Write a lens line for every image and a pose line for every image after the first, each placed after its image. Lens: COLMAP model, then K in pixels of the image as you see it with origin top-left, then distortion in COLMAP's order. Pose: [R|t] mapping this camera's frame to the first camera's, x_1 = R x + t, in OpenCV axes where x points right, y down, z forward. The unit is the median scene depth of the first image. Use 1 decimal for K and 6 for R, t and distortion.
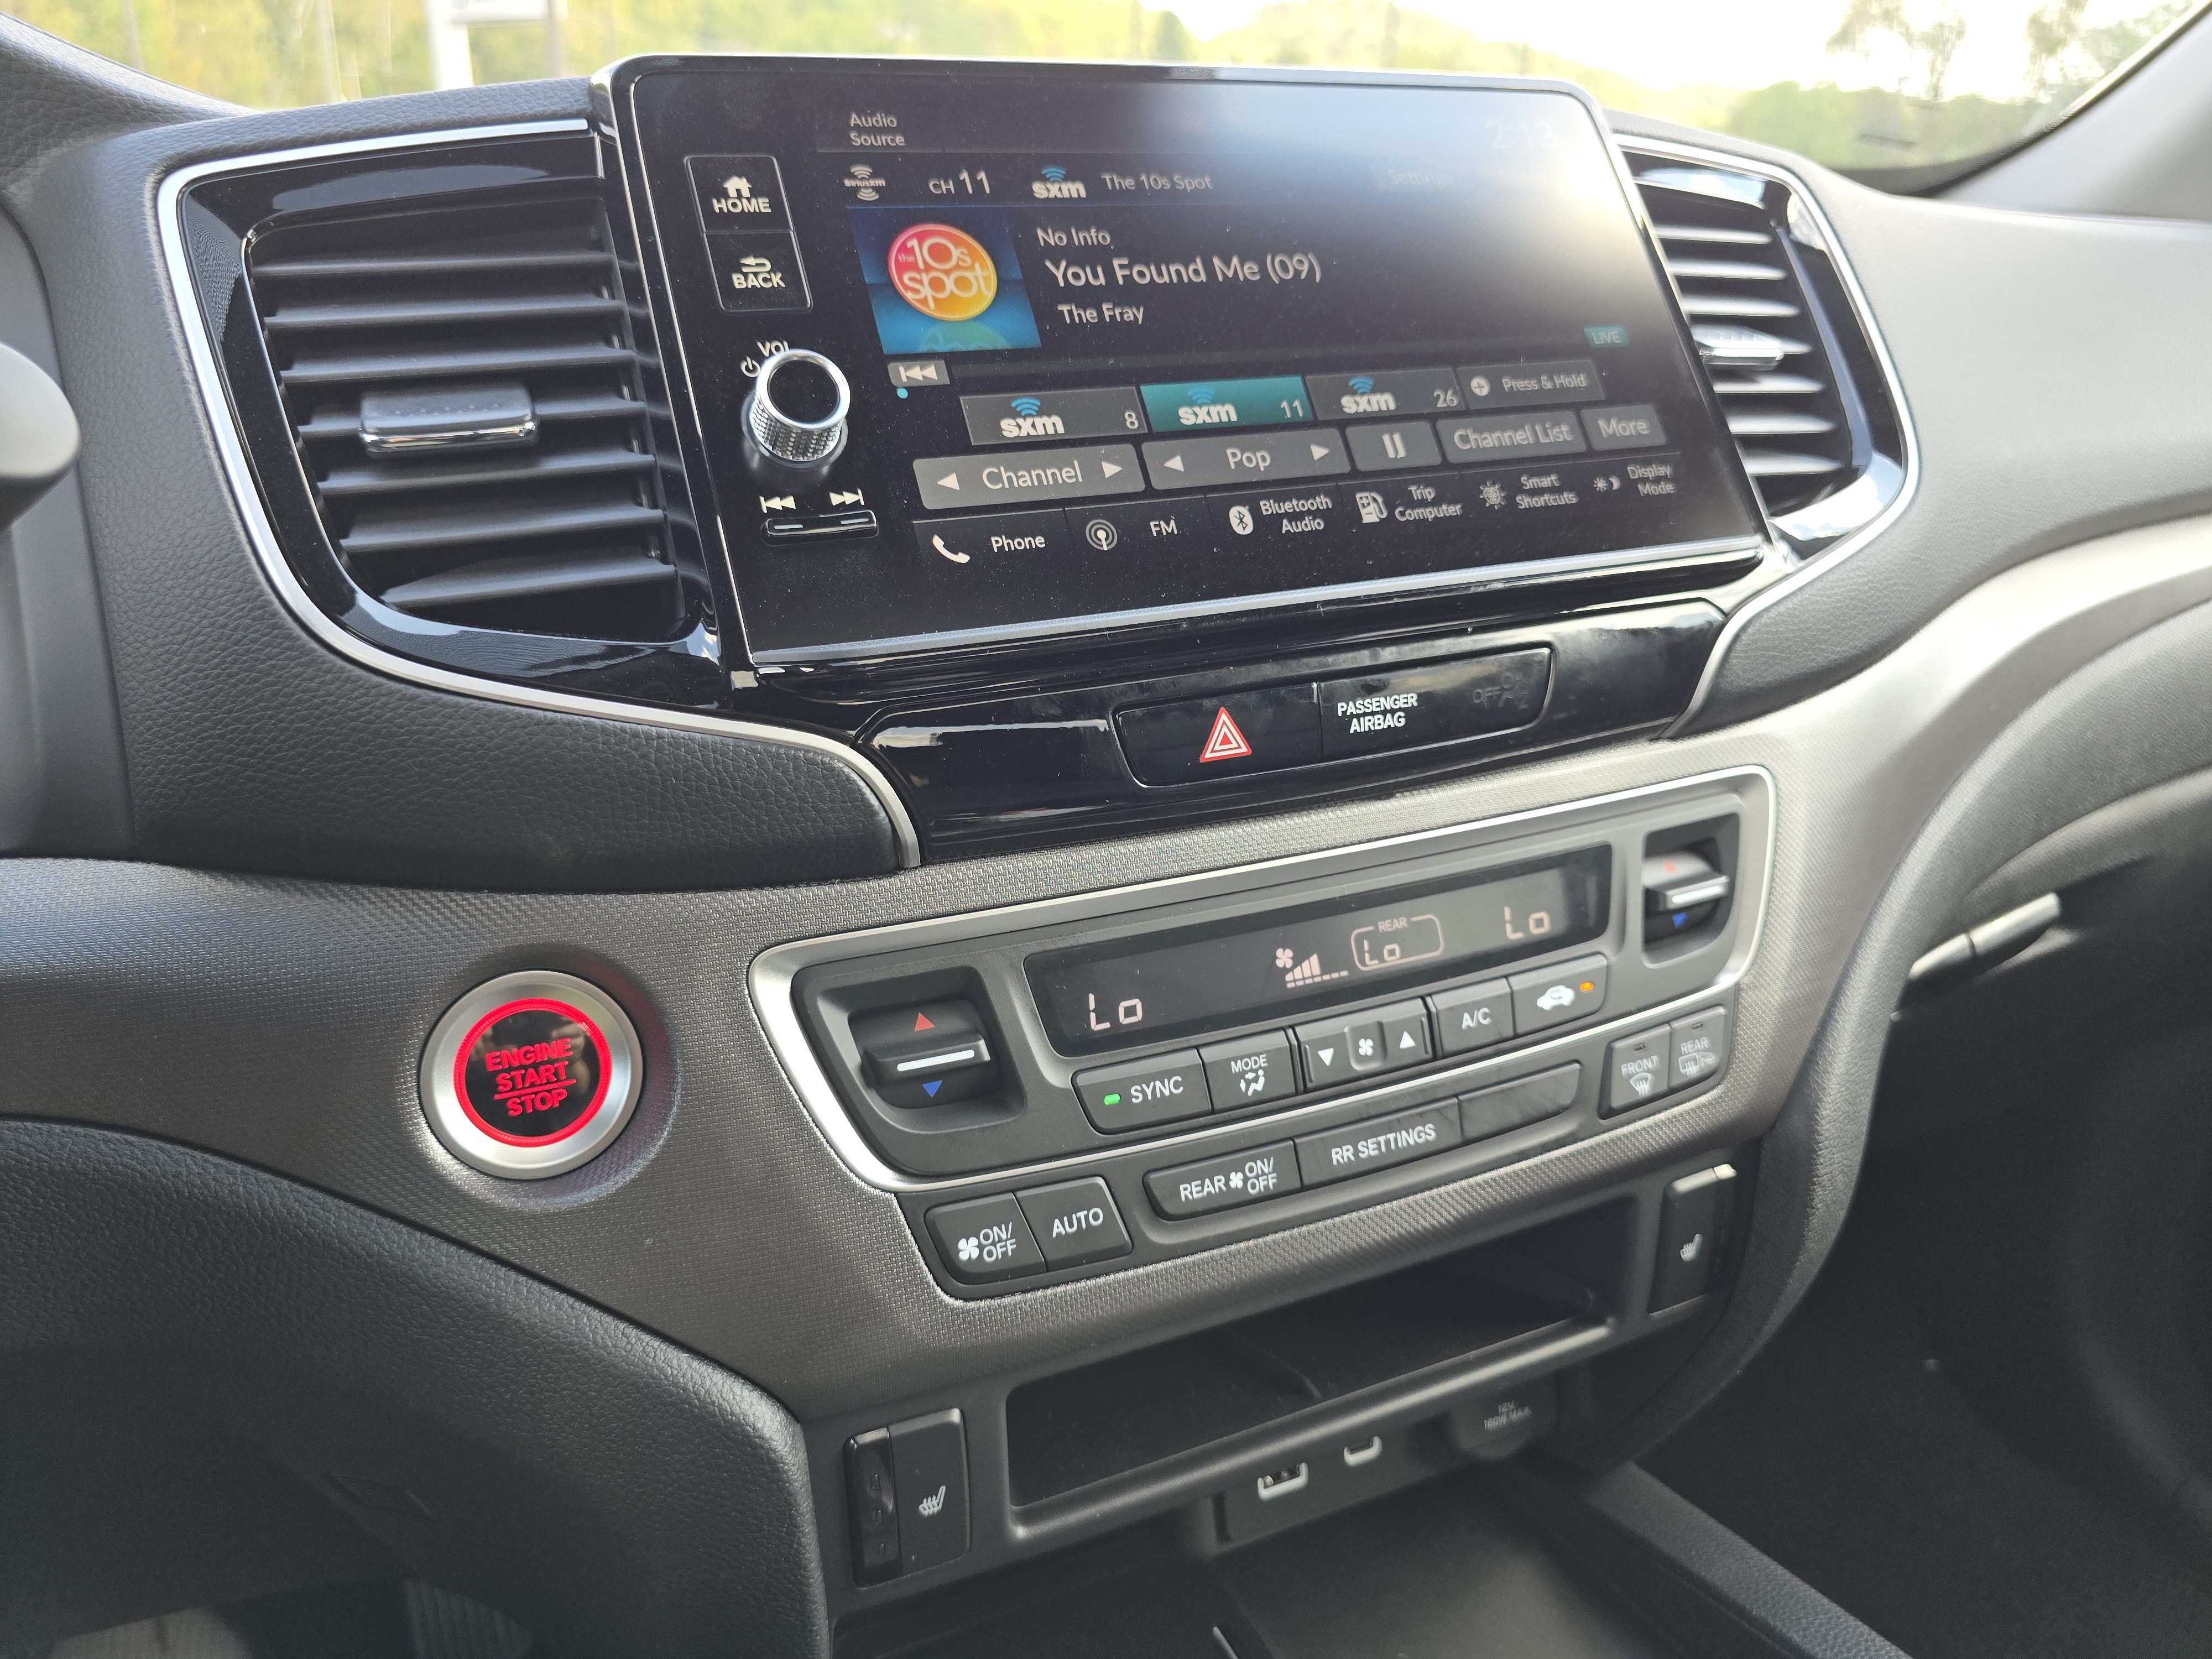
lens RADIAL K [[1501.4, 0, 1106.0], [0, 1501.4, 829.5], [0, 0, 1]] dist [0.077577, -0.098385]
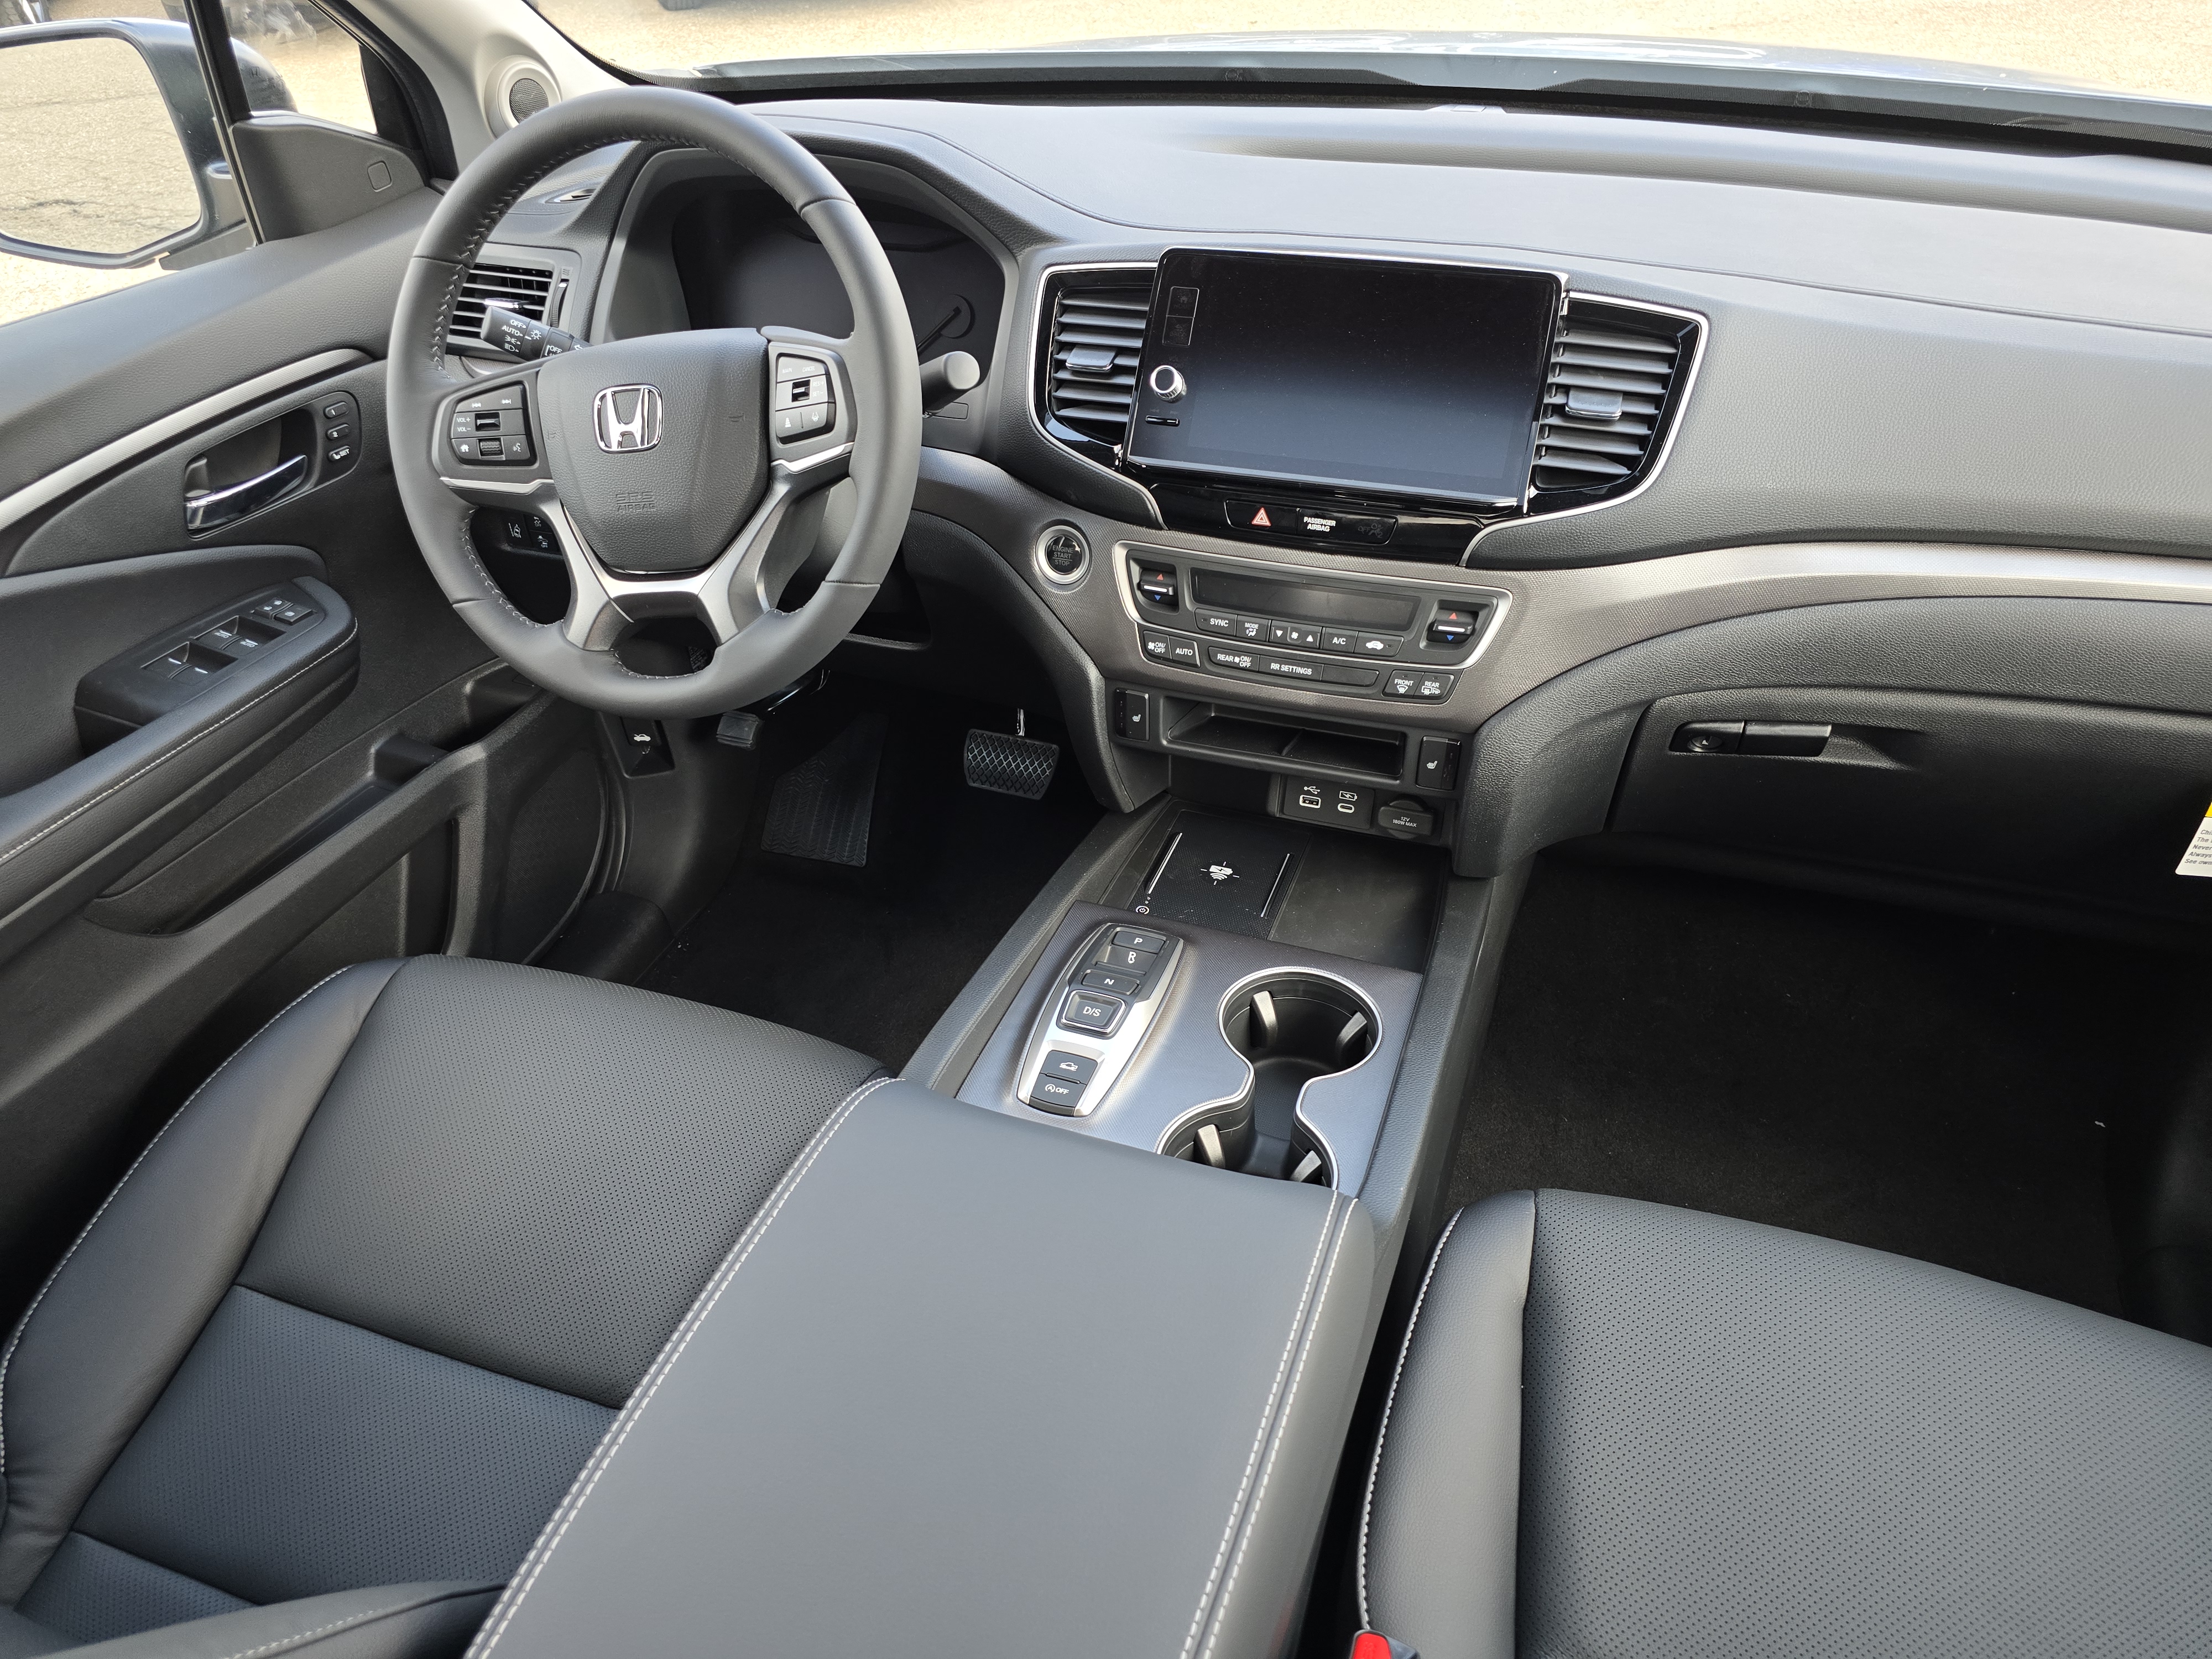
lens RADIAL K [[1482.0, 0, 1106.0], [0, 1482.0, 829.5], [0, 0, 1]] dist [0.036060, -0.033372]
pose [[0.732384, 0.405223, -0.547182, 1.695034], [-0.223426, 0.902153, 0.369055, -0.514818], [0.643191, -0.148036, 0.751259, -1.504901]]
